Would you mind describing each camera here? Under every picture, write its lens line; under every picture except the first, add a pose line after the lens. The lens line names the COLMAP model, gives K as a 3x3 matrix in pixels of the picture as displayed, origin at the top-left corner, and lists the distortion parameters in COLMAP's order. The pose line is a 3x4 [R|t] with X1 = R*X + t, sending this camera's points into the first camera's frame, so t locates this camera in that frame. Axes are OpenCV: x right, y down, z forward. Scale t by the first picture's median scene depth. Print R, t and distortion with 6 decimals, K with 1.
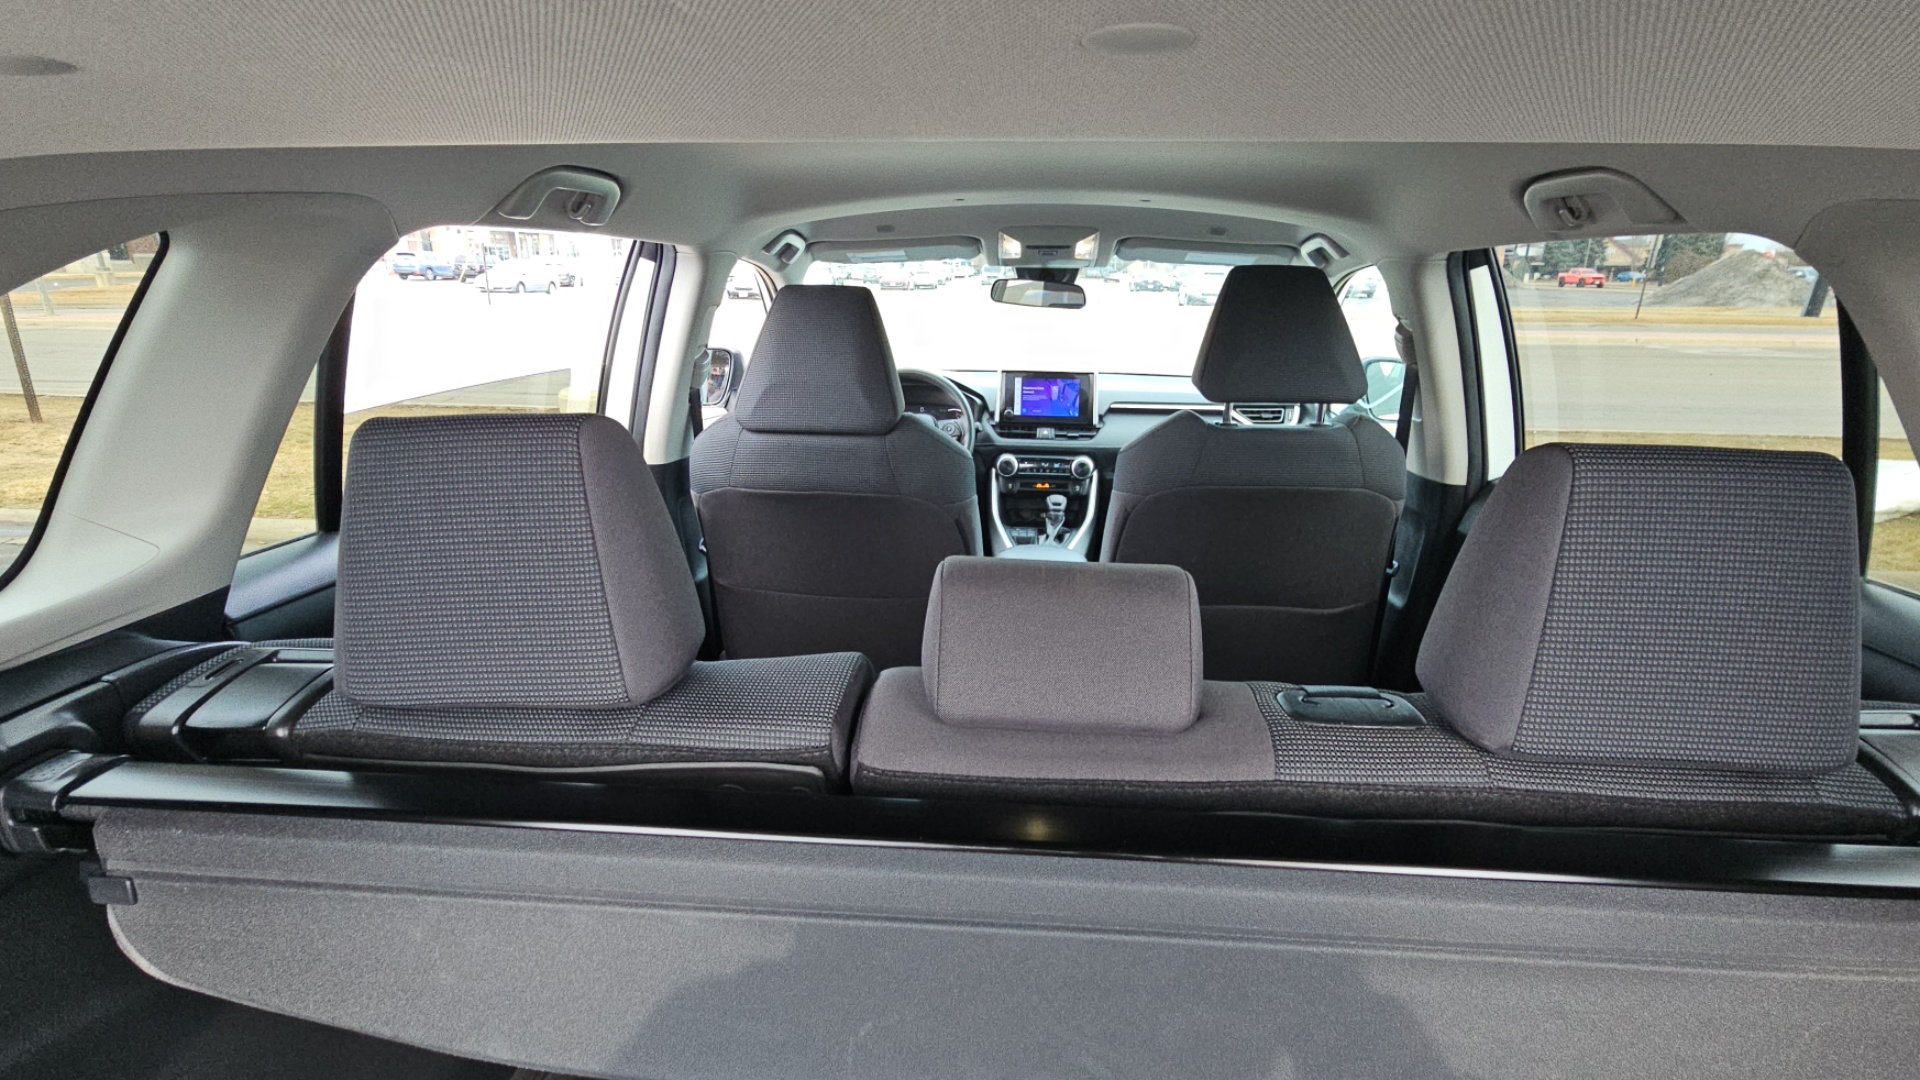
lens RADIAL K [[855.9, 0, 980.4], [0, 855.9, 544.8], [0, 0, 1]] dist [0.006076, -0.004590]
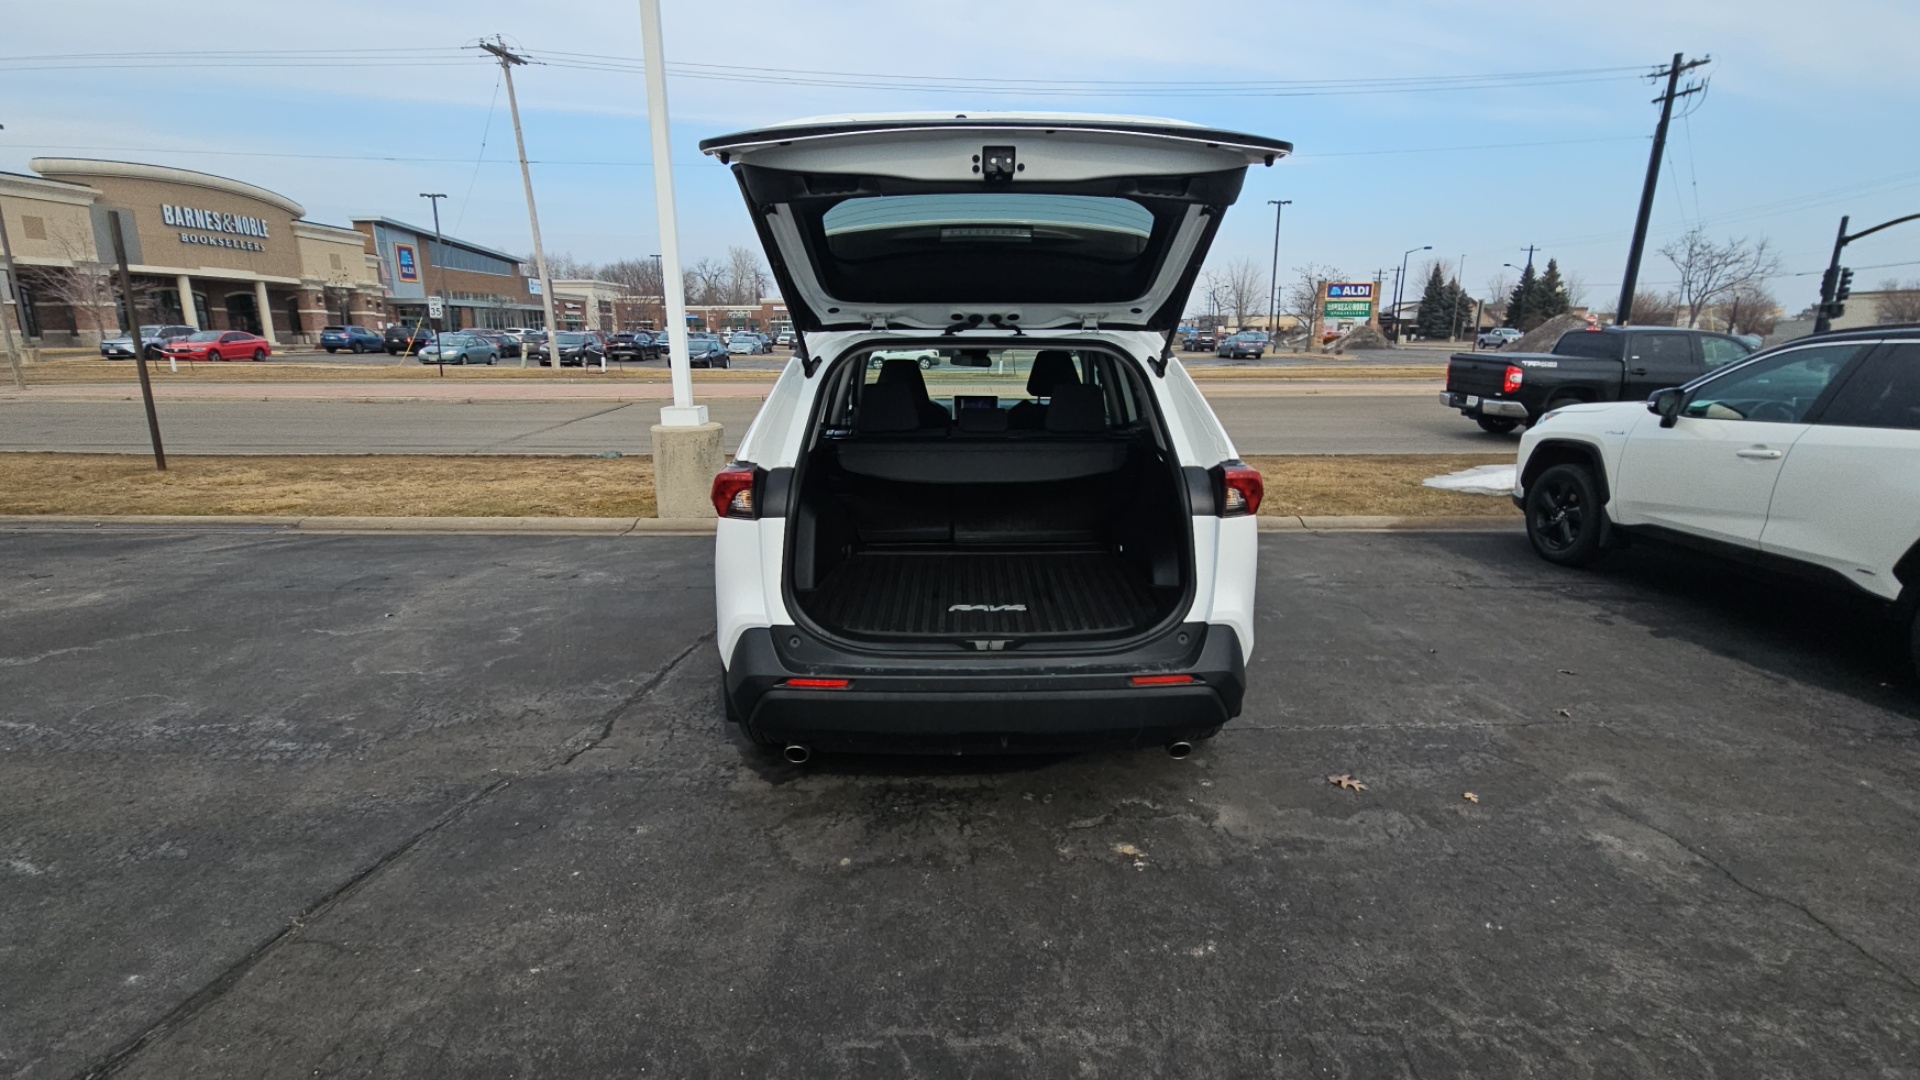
lens RADIAL K [[855.9, 0, 980.4], [0, 855.9, 544.8], [0, 0, 1]] dist [0.006076, -0.004590]
pose [[0.995839, -0.028977, 0.086400, -0.104454], [0.034928, 0.997062, -0.068178, 0.308404], [-0.084171, 0.070912, 0.993925, -1.080371]]
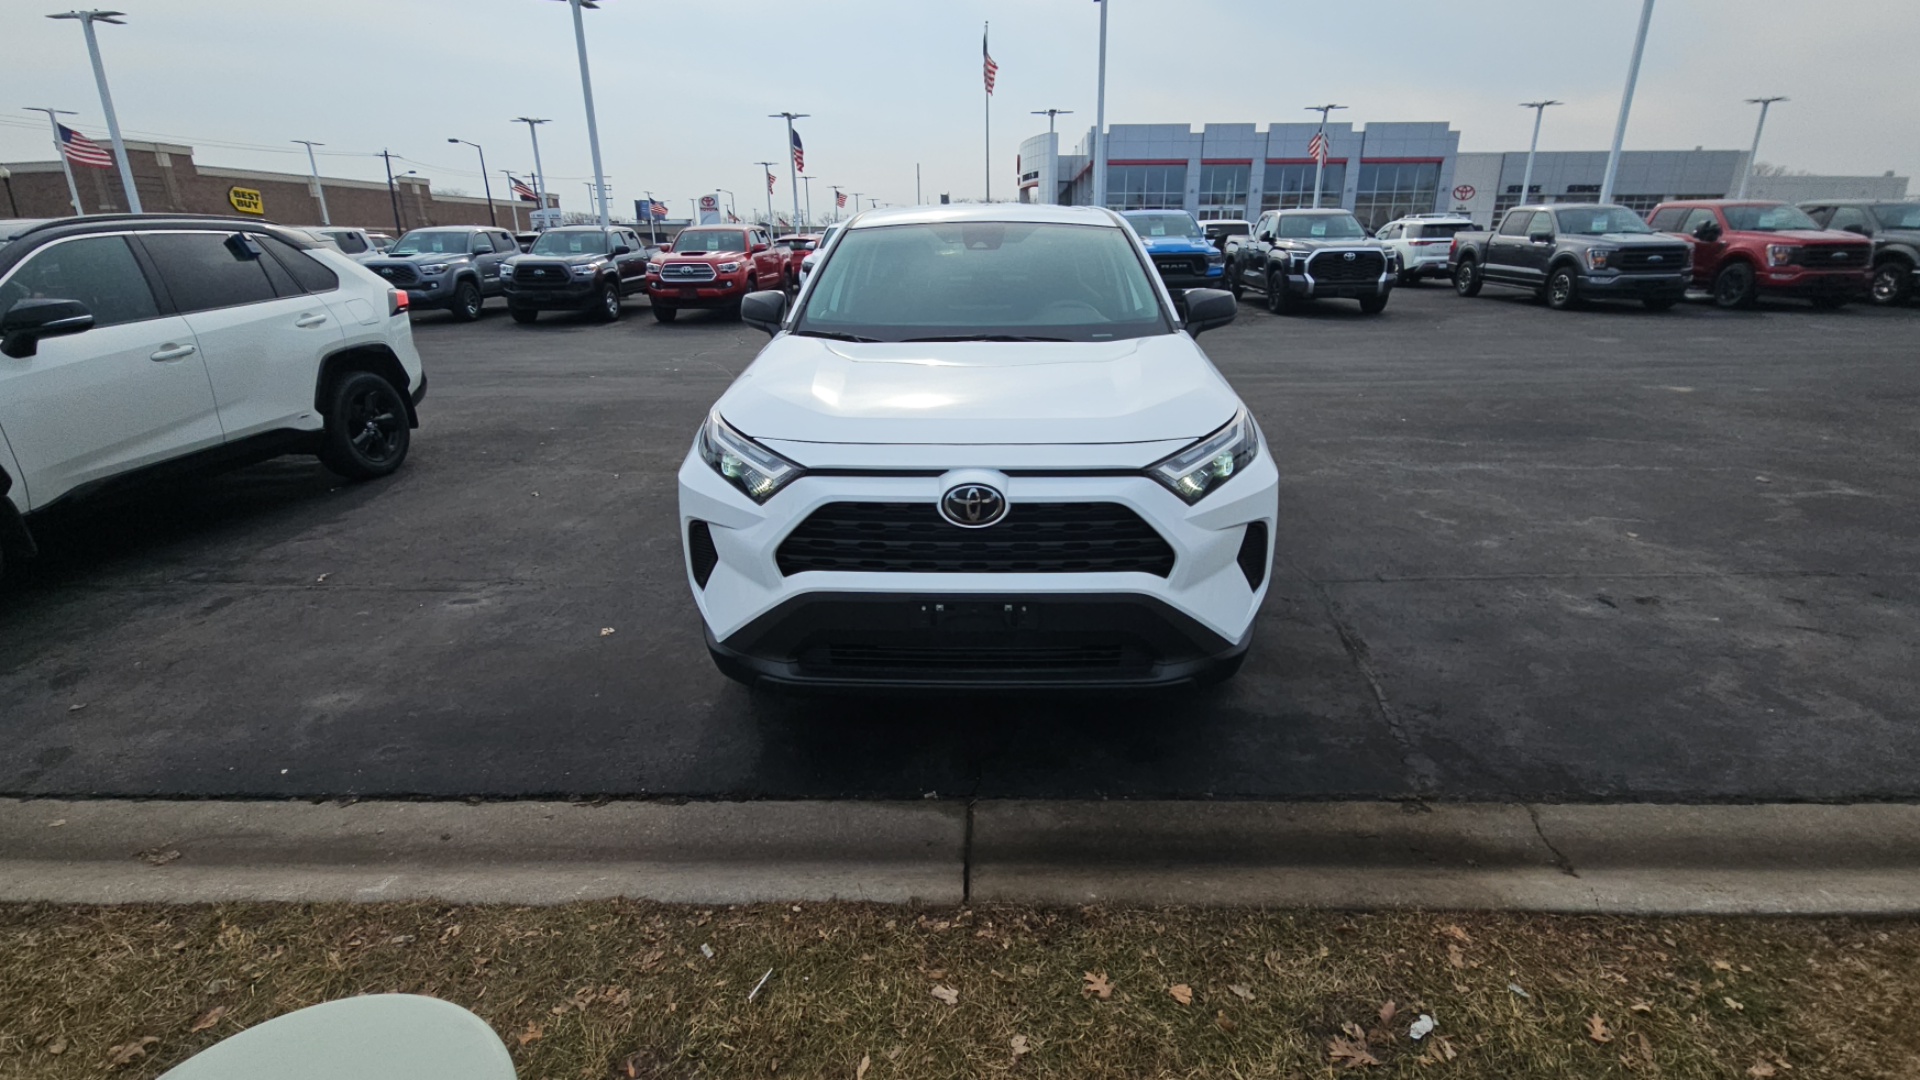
lens RADIAL K [[852.9, 0, 980.1], [0, 852.9, 546.6], [0, 0, 1]] dist [0.007562, -0.006143]
pose [[-0.998943, 0.012930, -0.044106, 0.150264], [-0.016501, 0.794749, 0.606714, -0.769239], [0.042898, 0.606801, -0.793695, 2.423287]]
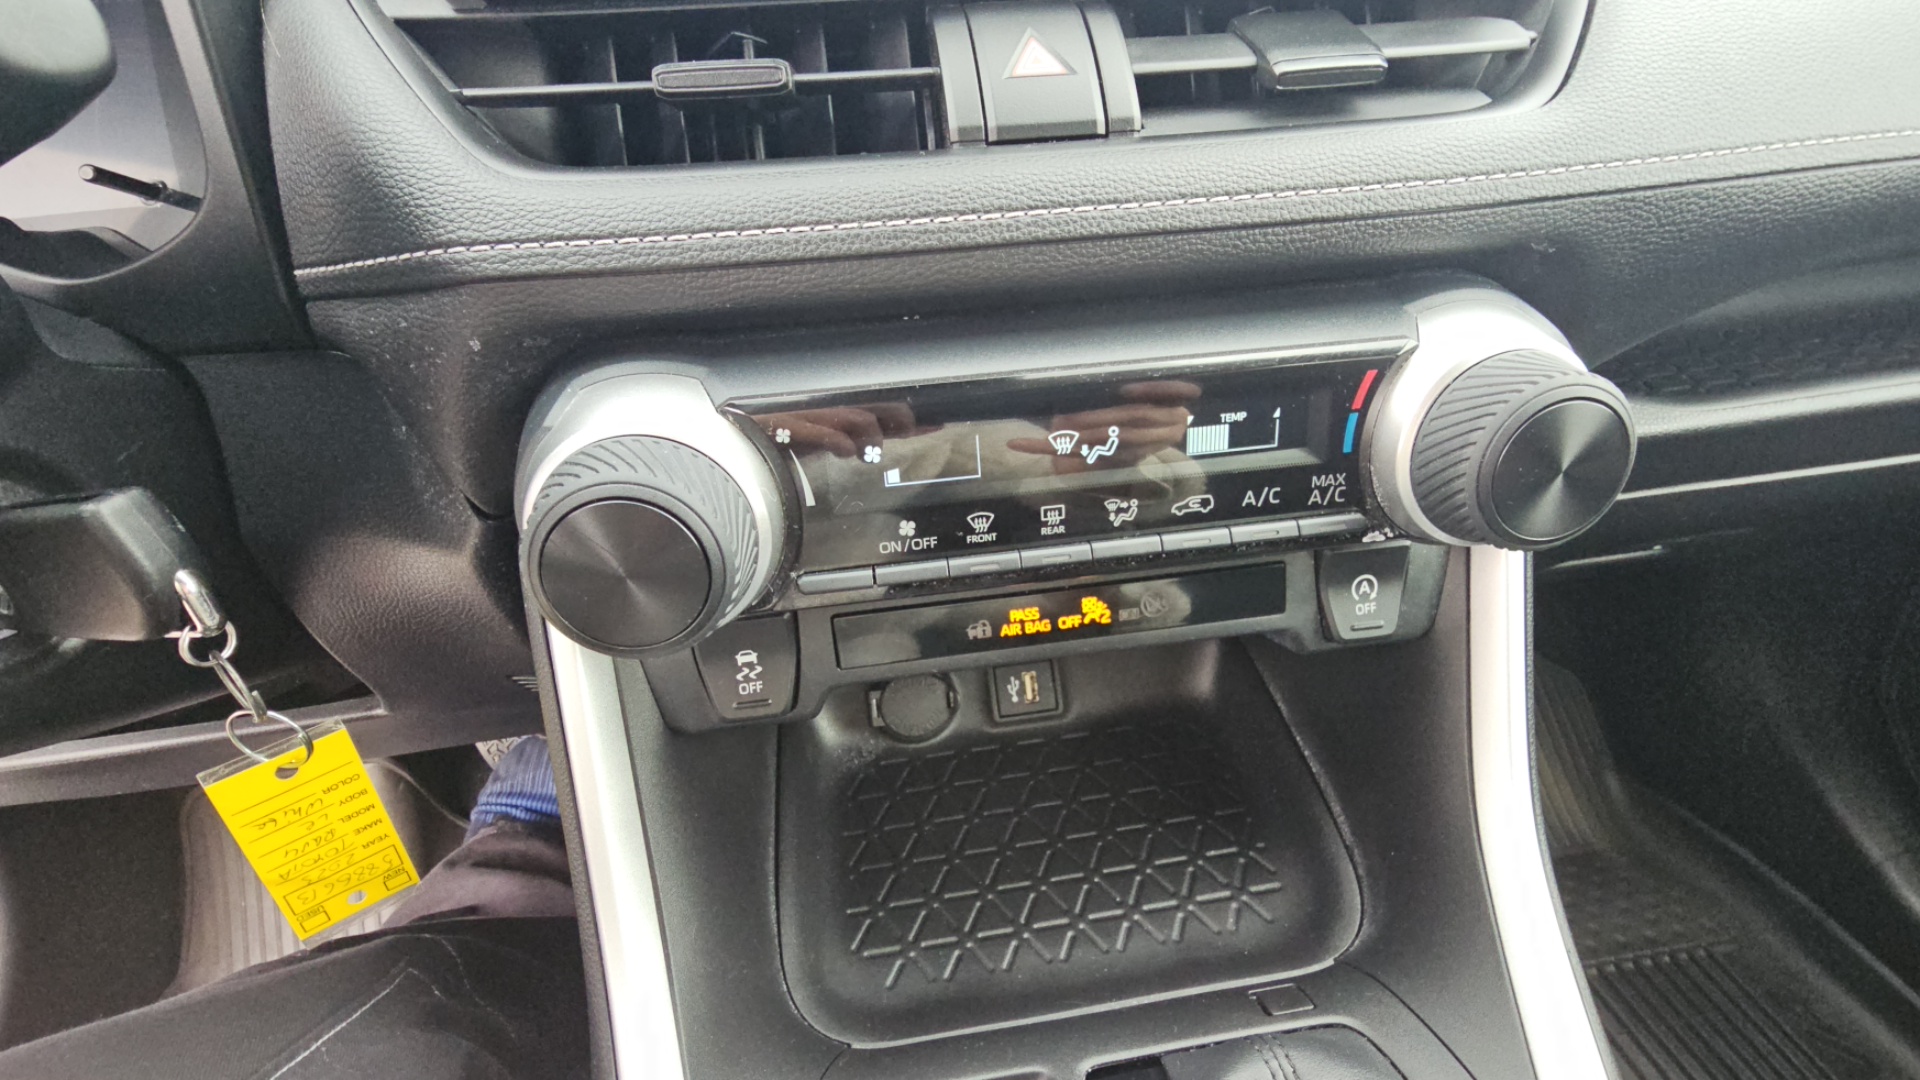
lens RADIAL K [[855.9, 0, 980.4], [0, 855.9, 544.8], [0, 0, 1]] dist [0.006076, -0.004590]
pose [[0.975801, -0.155648, 0.153578, 0.048921], [0.109918, 0.956333, 0.270824, -0.107743], [-0.189025, -0.247390, 0.950299, 0.903124]]
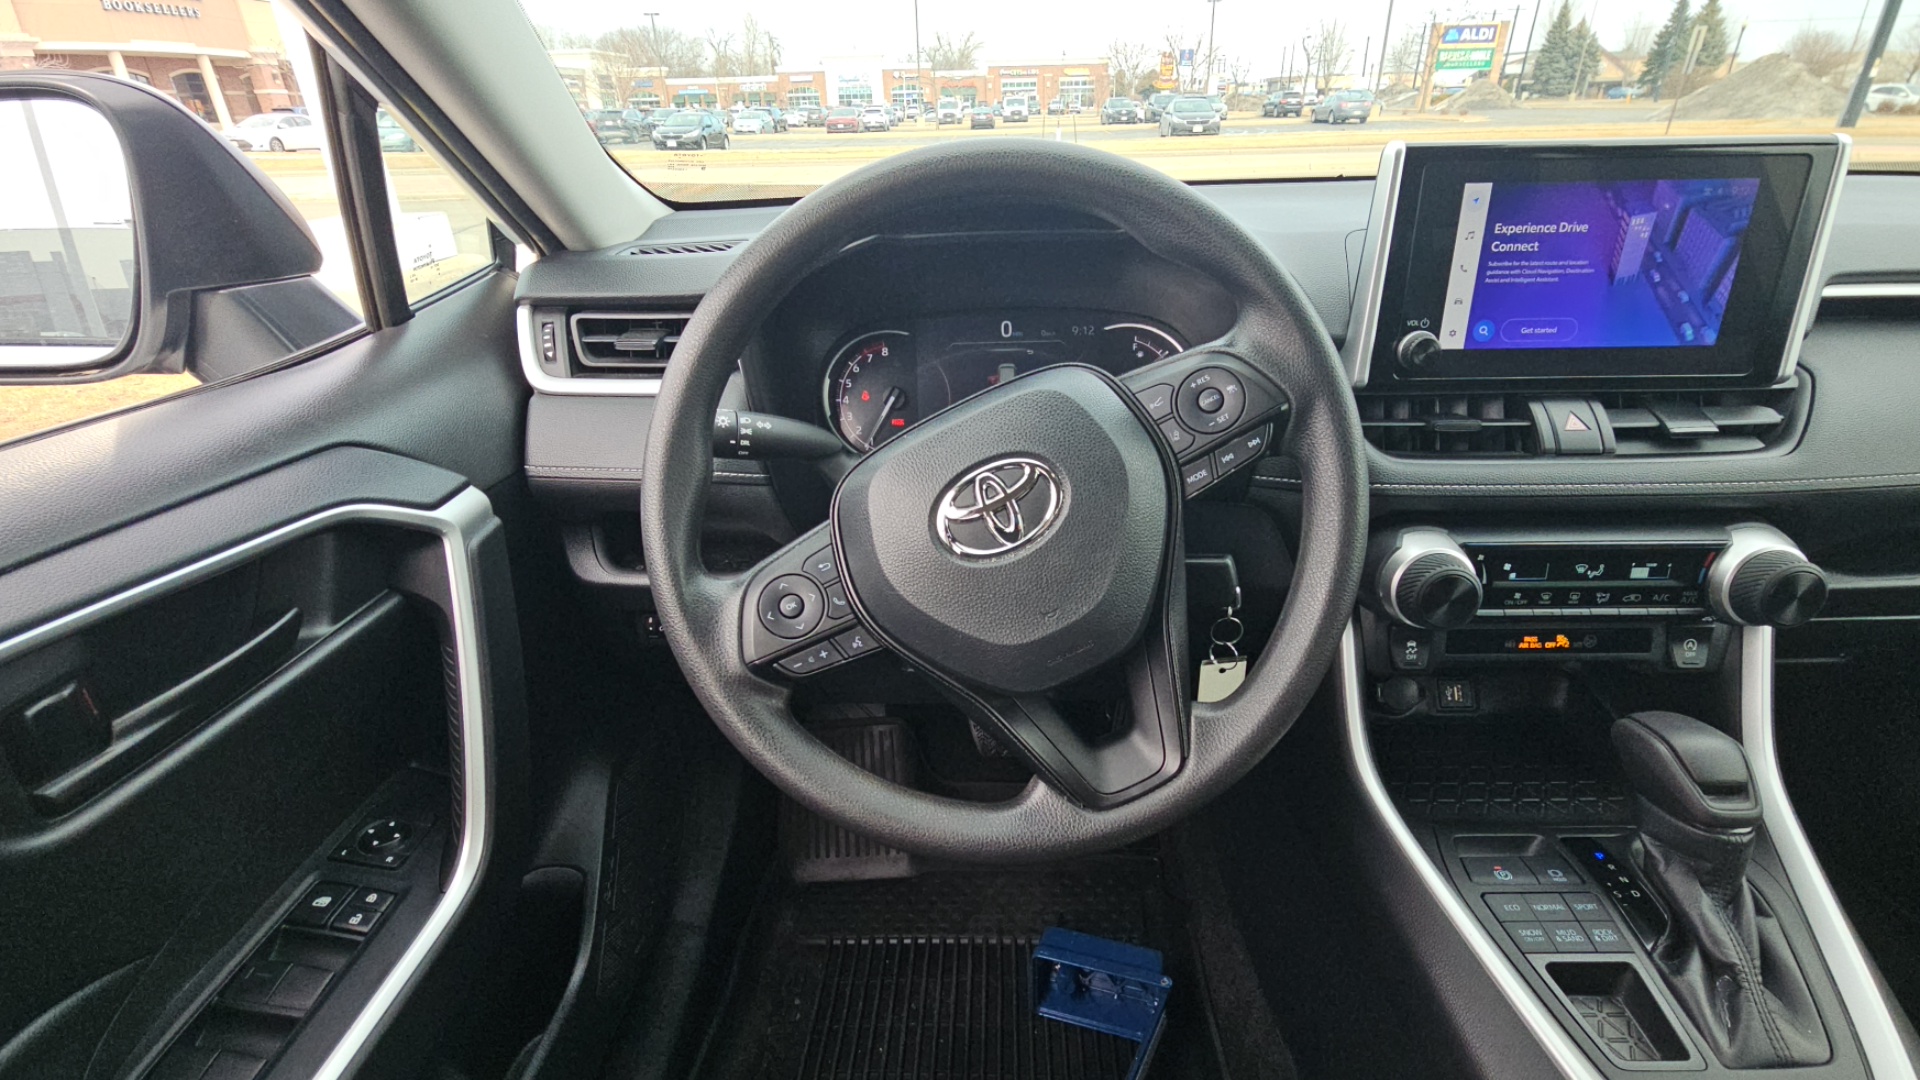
lens RADIAL K [[855.9, 0, 980.4], [0, 855.9, 544.8], [0, 0, 1]] dist [0.006076, -0.004590]
pose [[0.998333, -0.048562, 0.031195, -0.094817], [0.042981, 0.986222, 0.159747, -0.142848], [-0.038523, -0.158140, 0.986665, 0.768708]]
